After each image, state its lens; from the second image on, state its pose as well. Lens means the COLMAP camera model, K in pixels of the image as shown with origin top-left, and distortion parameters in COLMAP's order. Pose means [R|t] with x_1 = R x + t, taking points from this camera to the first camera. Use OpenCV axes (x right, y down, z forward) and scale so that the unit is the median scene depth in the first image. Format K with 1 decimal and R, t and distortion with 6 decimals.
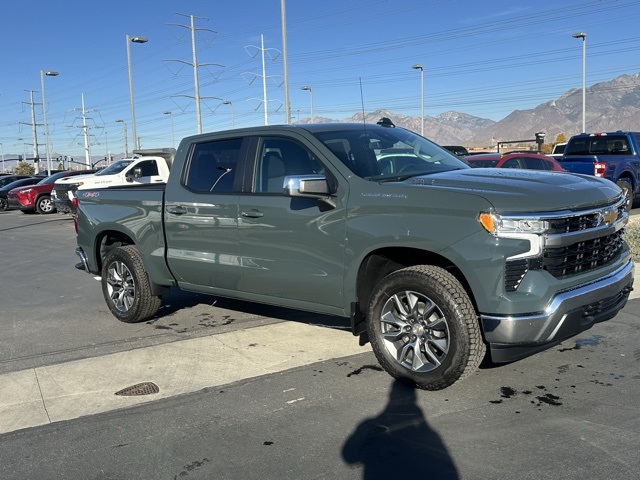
lens RADIAL K [[629.7, 0, 316.8], [0, 629.7, 238.3], [0, 0, 1]] dist [0.179229, -0.379315]
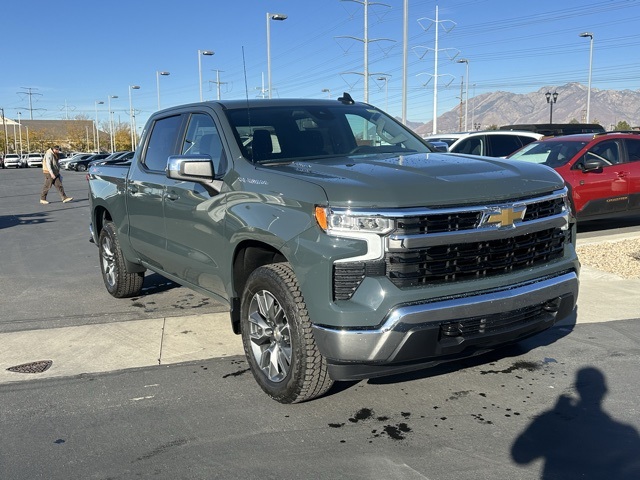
lens RADIAL K [[628.4, 0, 317.3], [0, 628.4, 248.9], [0, 0, 1]] dist [0.192286, -0.436836]
pose [[0.964402, 0.057902, -0.258025, 0.402531], [-0.044595, 0.997370, 0.057136, -0.026041], [0.260655, -0.043595, 0.964447, 0.153950]]
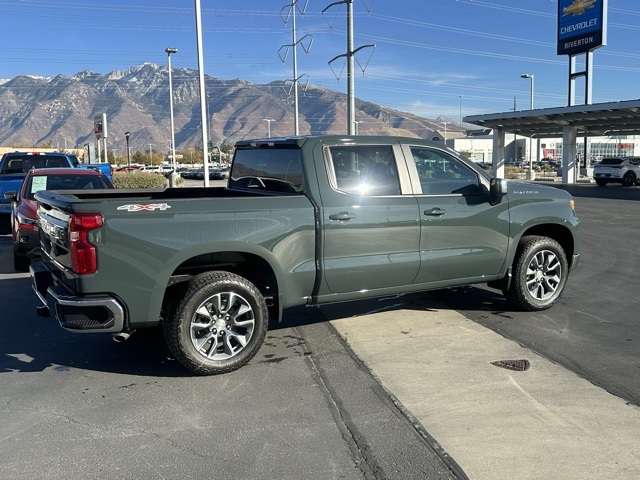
lens RADIAL K [[629.7, 0, 316.8], [0, 629.7, 238.3], [0, 0, 1]] dist [0.179229, -0.379315]
pose [[0.282043, -0.065915, 0.957135, -1.442710], [0.104370, 0.993824, 0.037687, -0.064658], [-0.953708, 0.089266, 0.287180, 0.982792]]
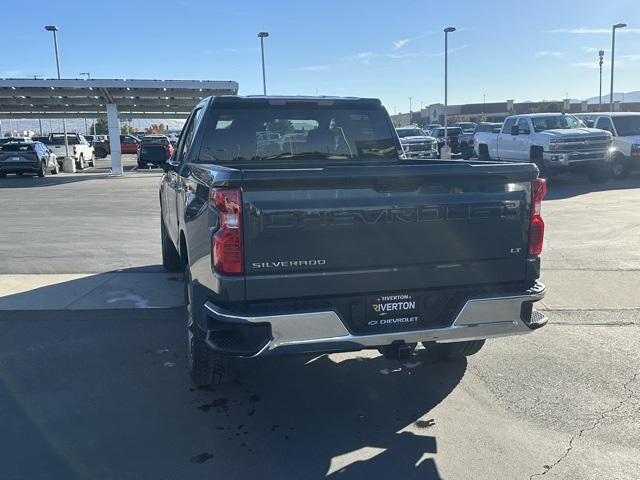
lens RADIAL K [[629.7, 0, 316.8], [0, 629.7, 238.3], [0, 0, 1]] dist [0.179229, -0.379315]
pose [[-0.855505, -0.010715, 0.517683, -0.778025], [0.121962, 0.967487, 0.221574, -0.236338], [-0.503226, 0.252695, -0.826383, 2.394276]]
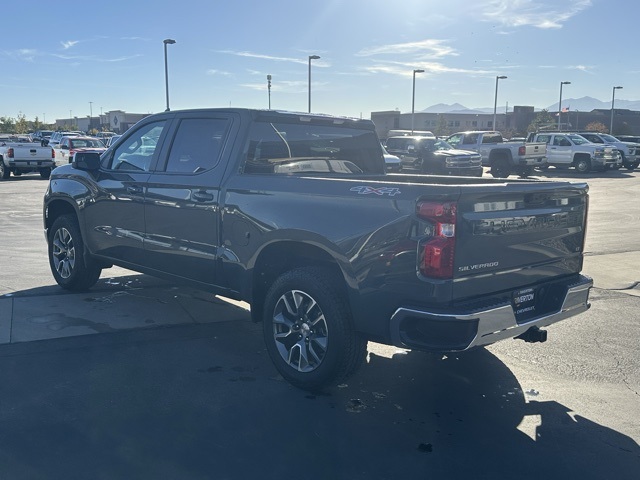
lens RADIAL K [[629.7, 0, 316.8], [0, 629.7, 238.3], [0, 0, 1]] dist [0.179229, -0.379315]
pose [[-0.998768, 0.024604, 0.043084, -0.231545], [0.034499, 0.968484, 0.246674, -0.297521], [-0.035657, 0.247857, -0.968140, 2.615013]]
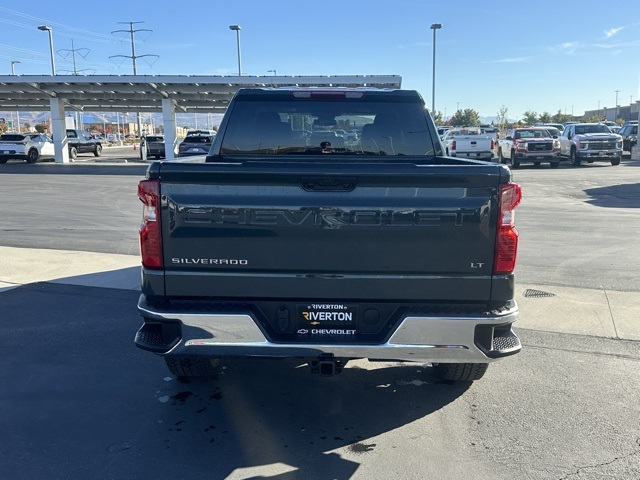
lens RADIAL K [[634.5, 0, 320.0], [0, 634.5, 240.0], [0, 0, 1]] dist [0.125009, -0.213094]
pose [[-0.675981, -0.064792, 0.734065, -0.960720], [0.119726, 0.973236, 0.196155, -0.199343], [-0.727128, 0.220484, -0.650132, 2.192800]]
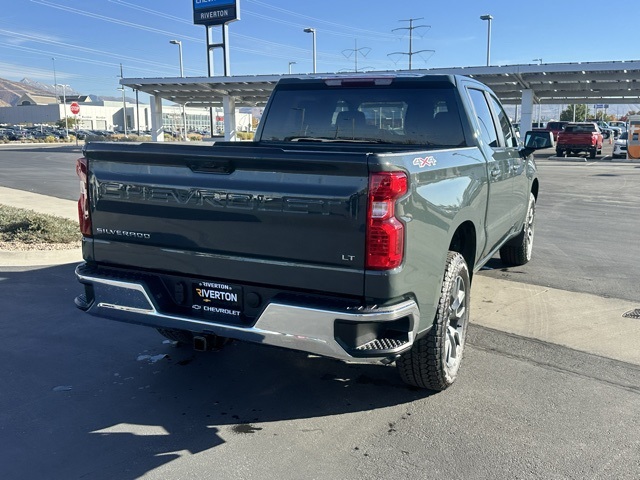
lens RADIAL K [[629.7, 0, 316.8], [0, 629.7, 238.3], [0, 0, 1]] dist [0.179229, -0.379315]
pose [[-0.316395, -0.109411, 0.942297, -1.155611], [0.117665, 0.981129, 0.153428, -0.141747], [-0.941302, 0.159419, -0.297551, 1.860623]]
